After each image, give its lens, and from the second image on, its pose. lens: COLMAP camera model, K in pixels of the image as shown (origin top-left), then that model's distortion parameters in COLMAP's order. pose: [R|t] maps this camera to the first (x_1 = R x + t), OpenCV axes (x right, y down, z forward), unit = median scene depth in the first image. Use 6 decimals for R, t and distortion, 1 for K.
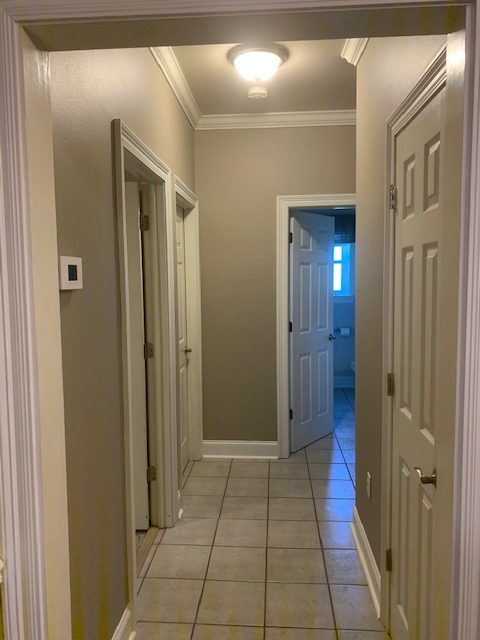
lens RADIAL K [[485.6, 0, 243.3], [0, 485.6, 315.8], [0, 0, 1]] dist [0.015461, -0.006470]
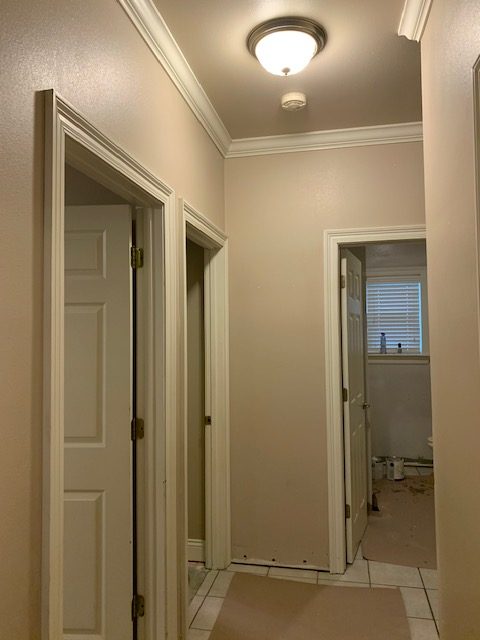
lens RADIAL K [[485.6, 0, 243.3], [0, 485.6, 315.8], [0, 0, 1]] dist [0.015461, -0.006470]
pose [[0.990439, -0.006799, -0.137781, 0.064112], [-0.009661, 0.992913, -0.118451, -0.012301], [0.137610, 0.118650, 0.983354, 0.278099]]
